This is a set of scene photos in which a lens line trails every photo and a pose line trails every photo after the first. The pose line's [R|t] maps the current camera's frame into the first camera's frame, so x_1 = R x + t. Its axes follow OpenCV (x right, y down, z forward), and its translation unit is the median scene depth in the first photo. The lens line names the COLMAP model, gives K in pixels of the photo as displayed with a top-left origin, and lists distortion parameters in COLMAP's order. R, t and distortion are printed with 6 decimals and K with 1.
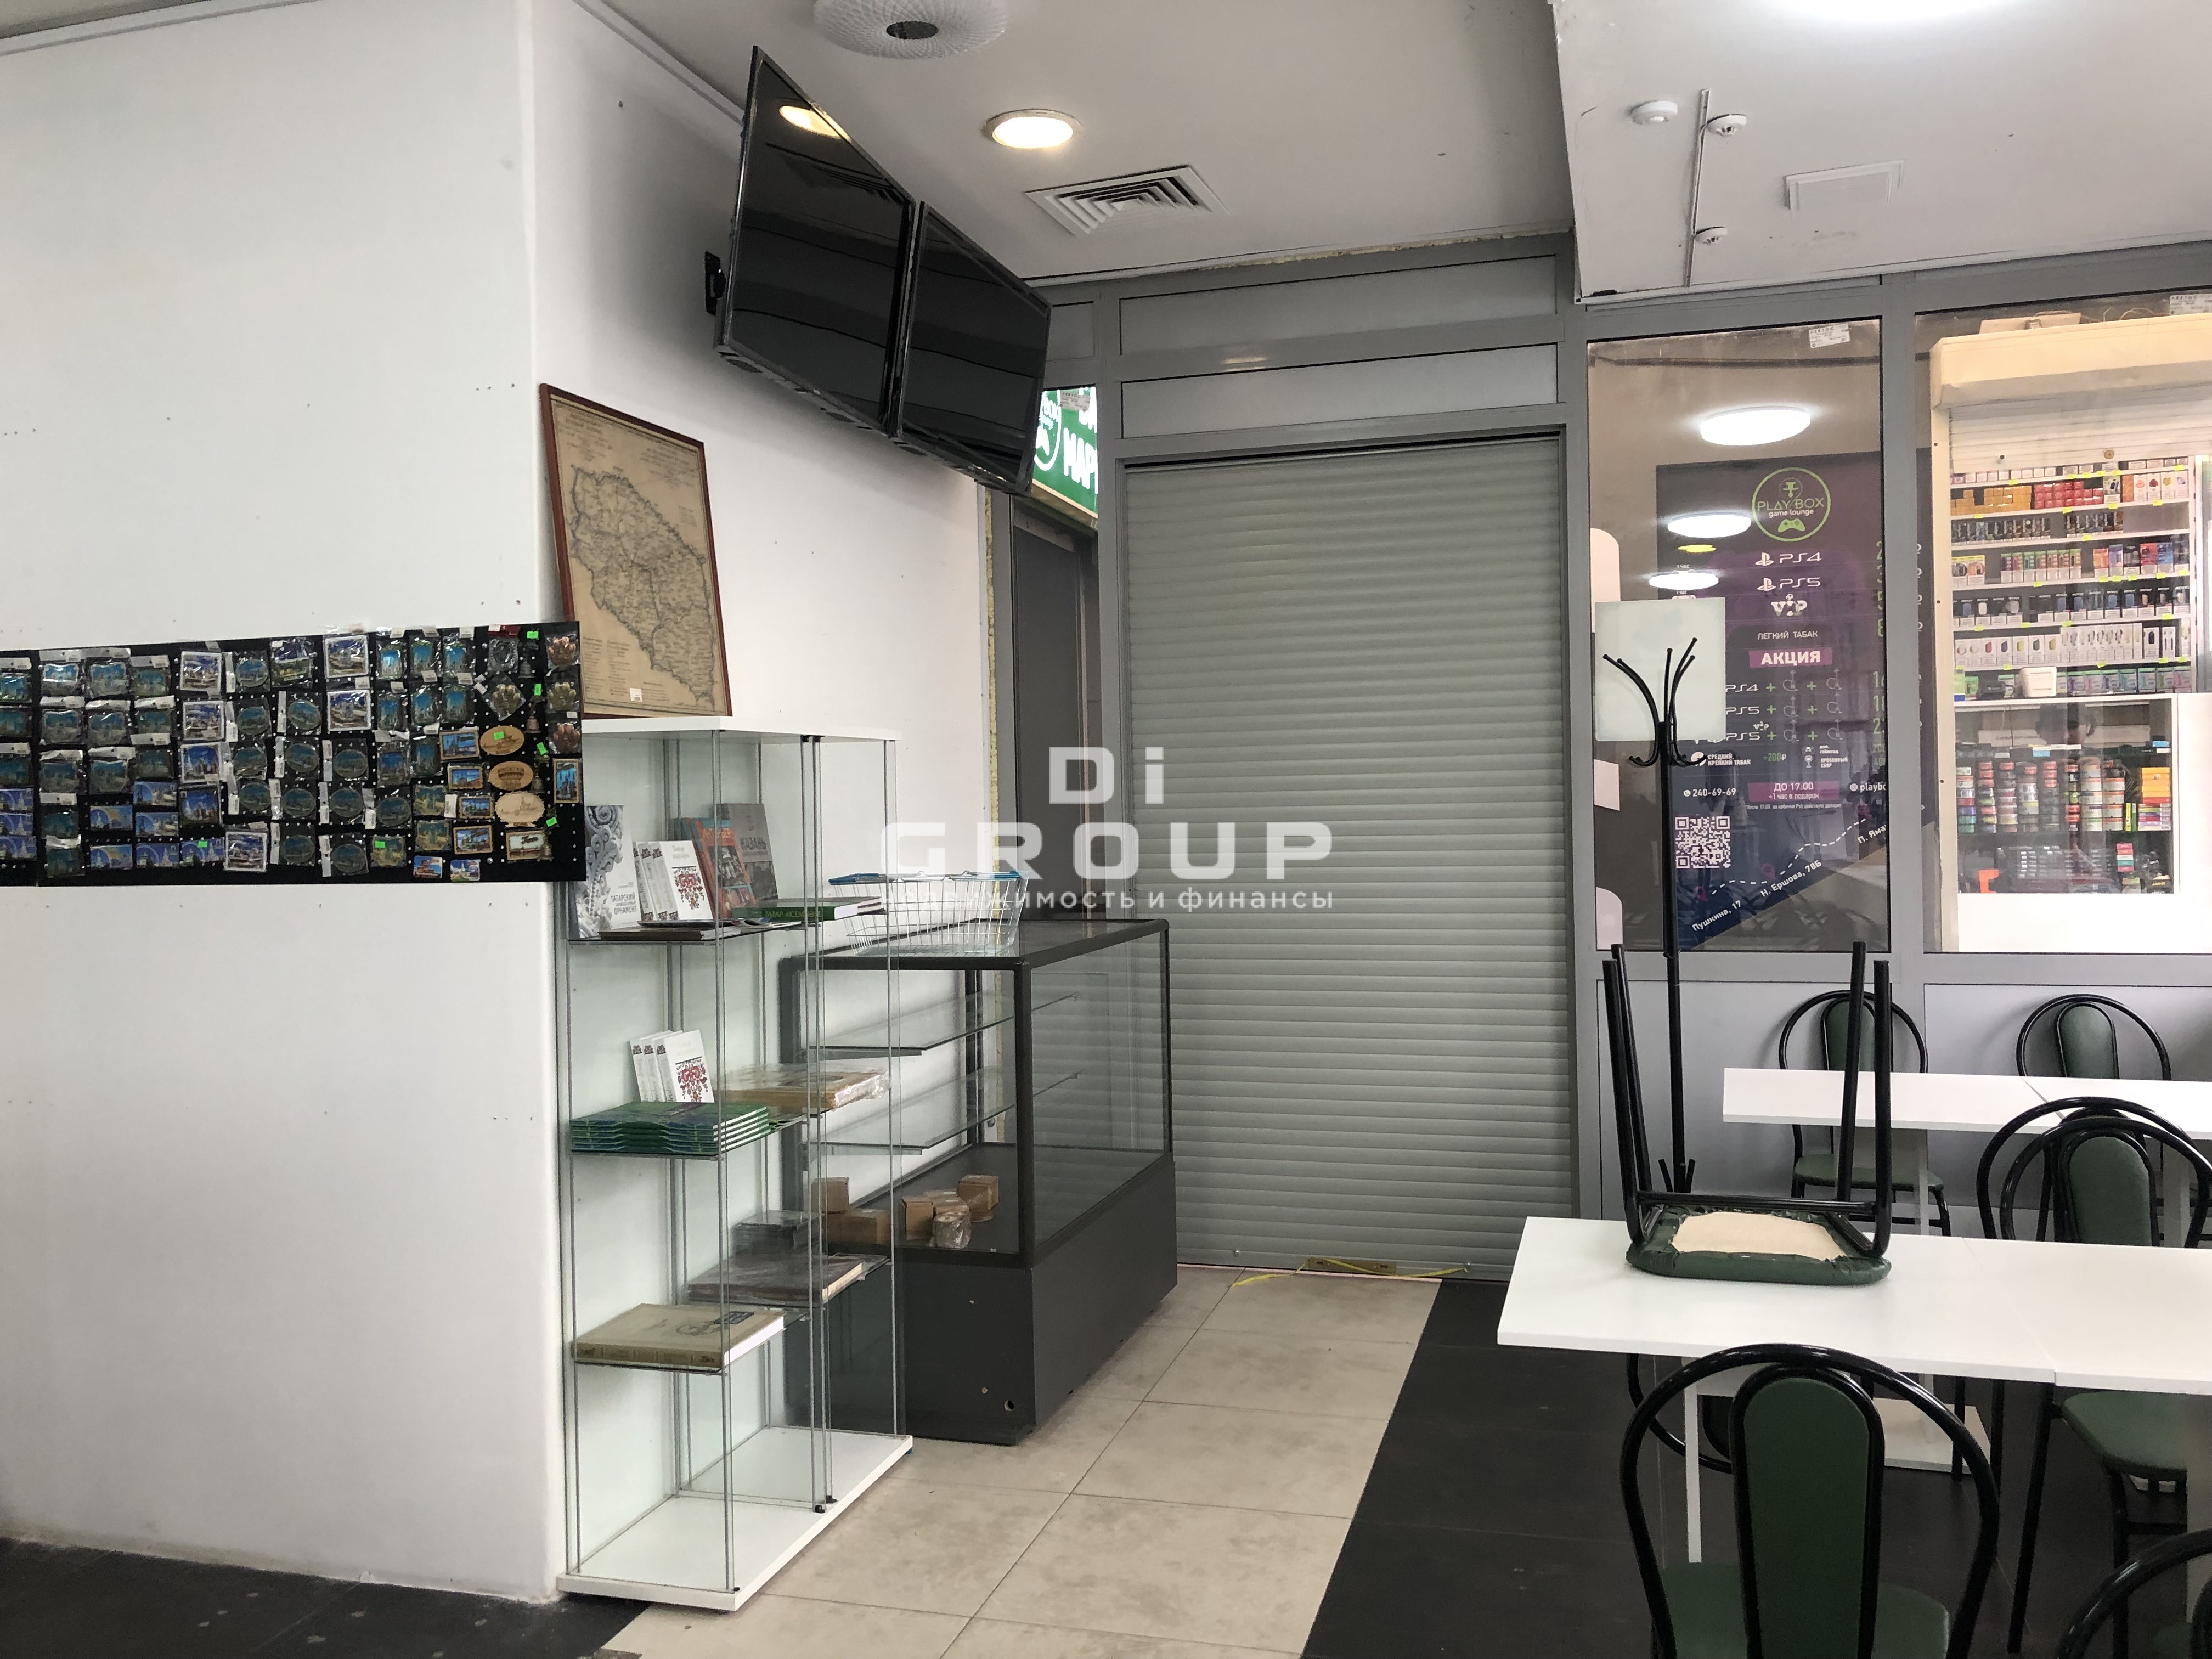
lens RADIAL K [[1792.2, 0, 1101.6], [0, 1792.2, 839.9], [0, 0, 1]] dist [0.002818, 0.017294]
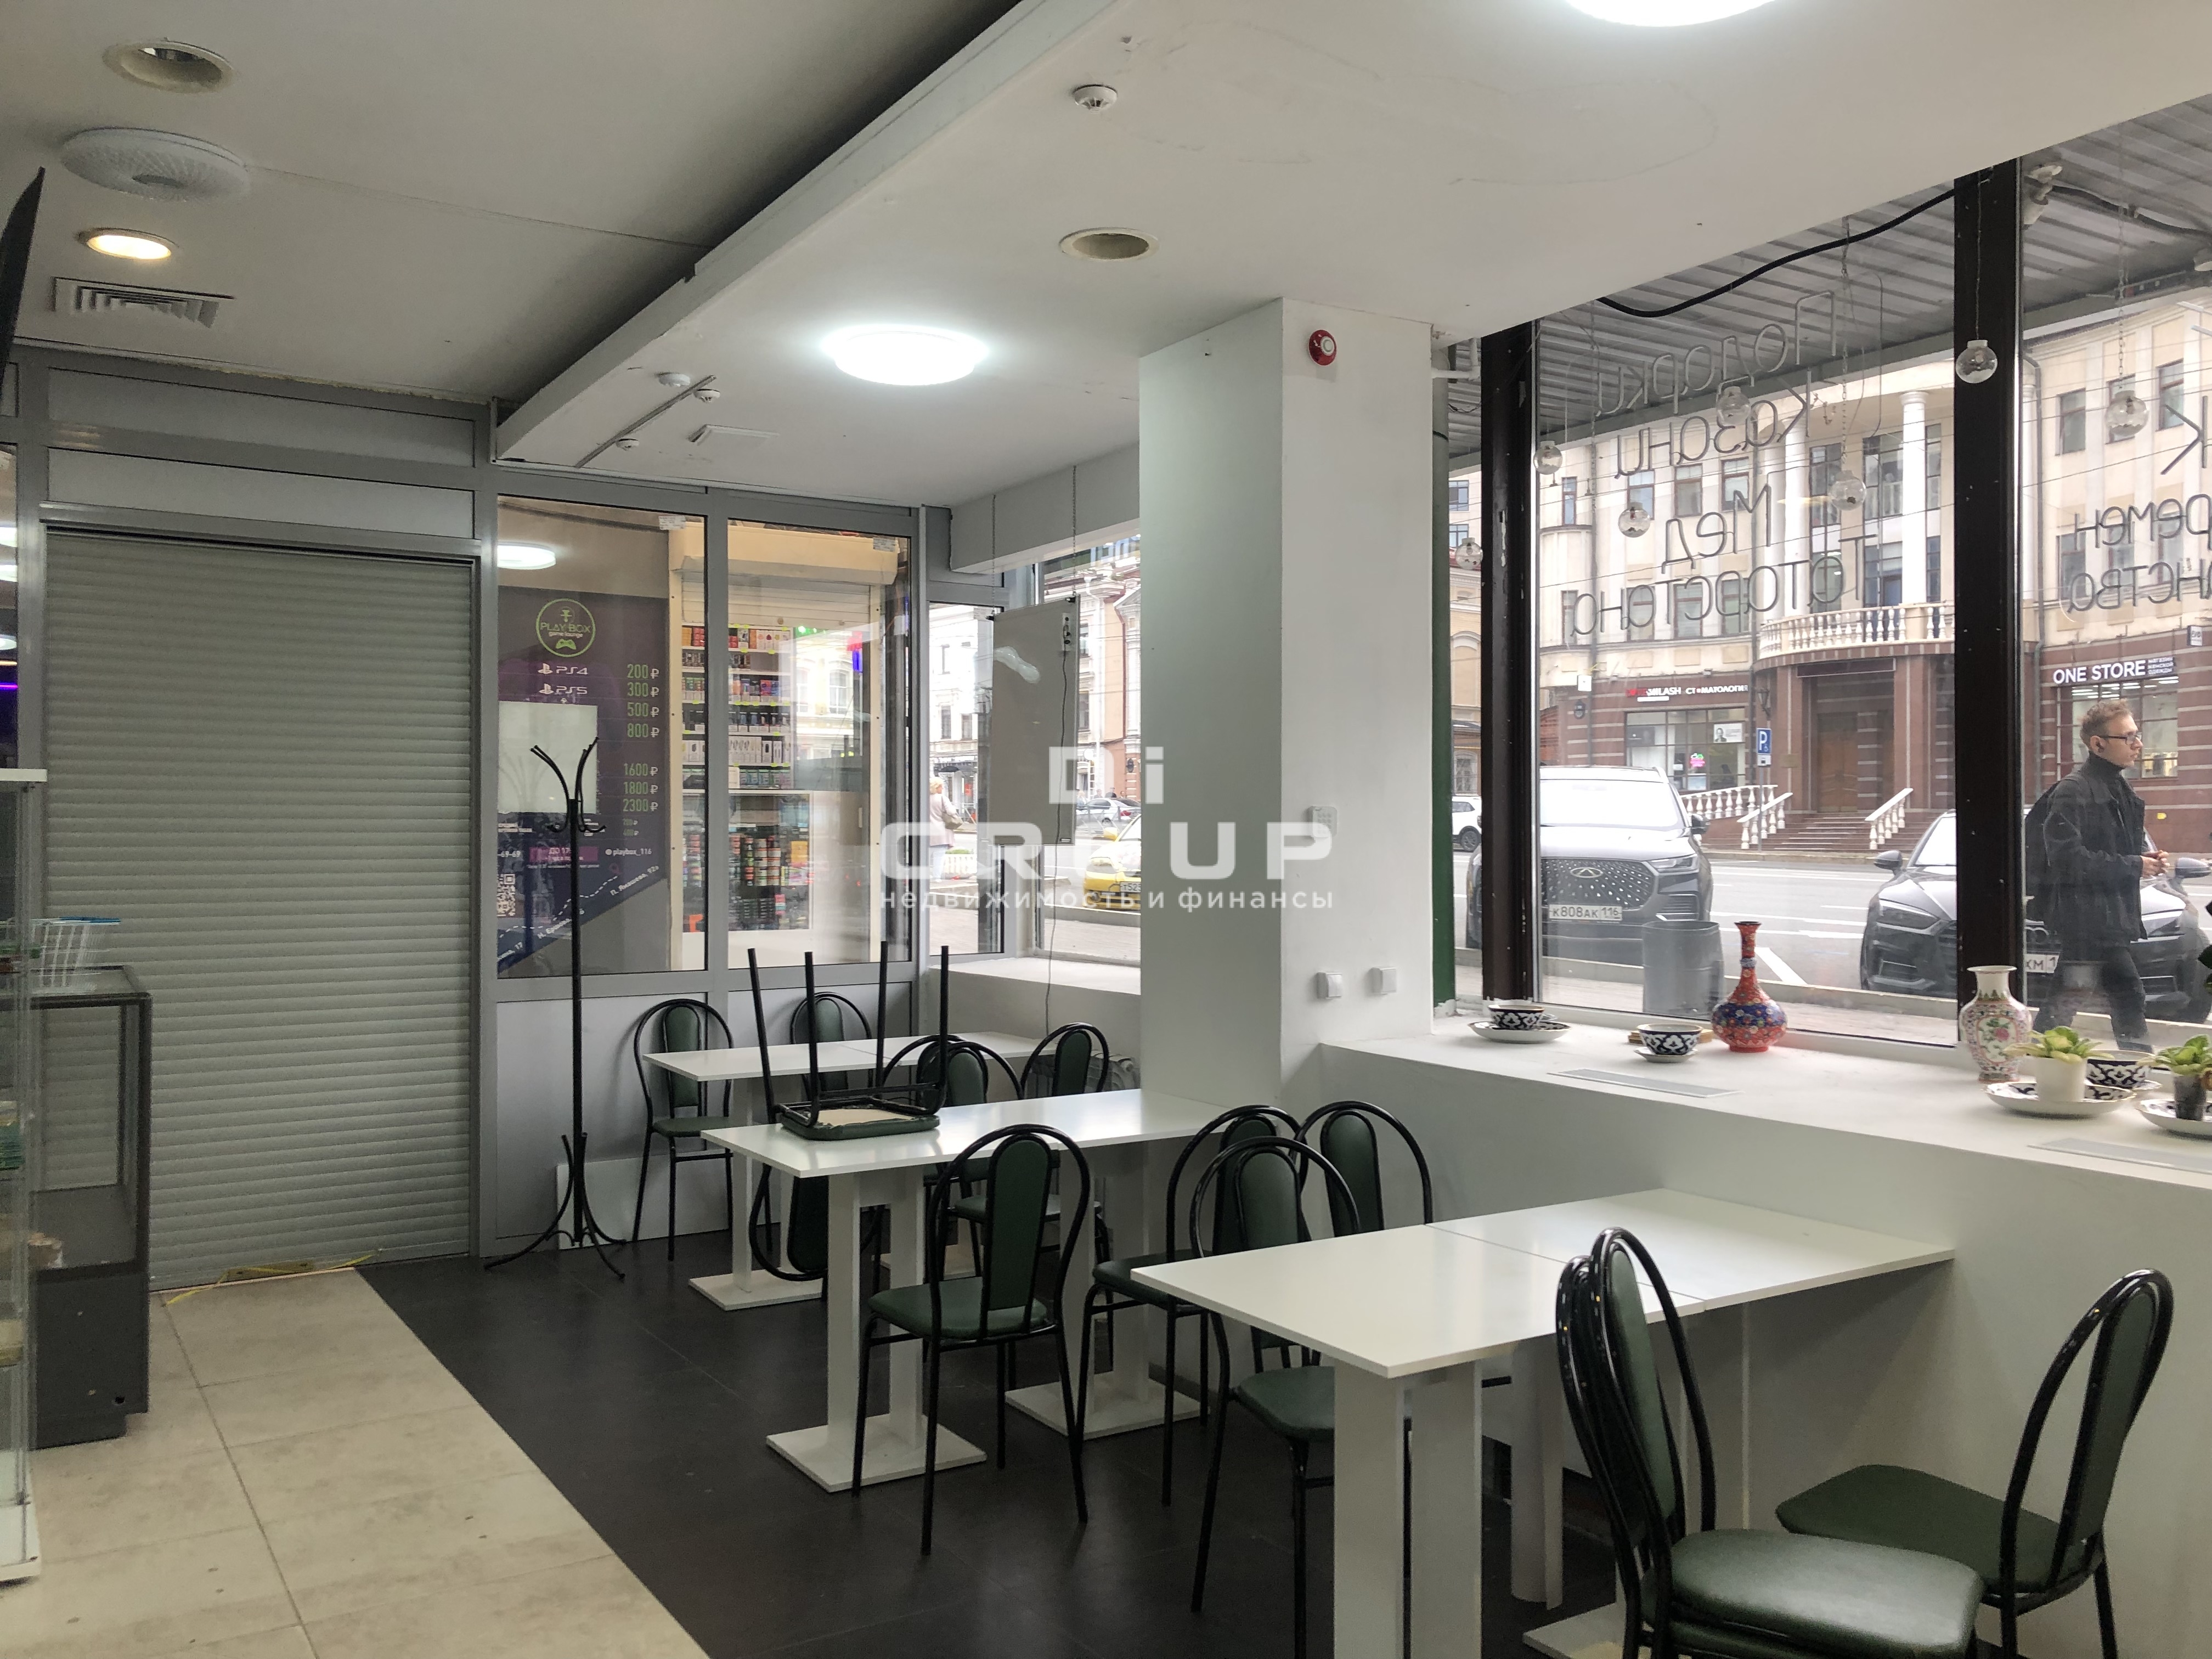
lens RADIAL K [[1792.2, 0, 1101.6], [0, 1792.2, 839.9], [0, 0, 1]] dist [0.002818, 0.017294]
pose [[0.661972, 0.021597, 0.749217, -0.310119], [0.009722, 0.999253, -0.037395, 0.013975], [-0.749466, 0.032038, 0.661268, -0.117231]]
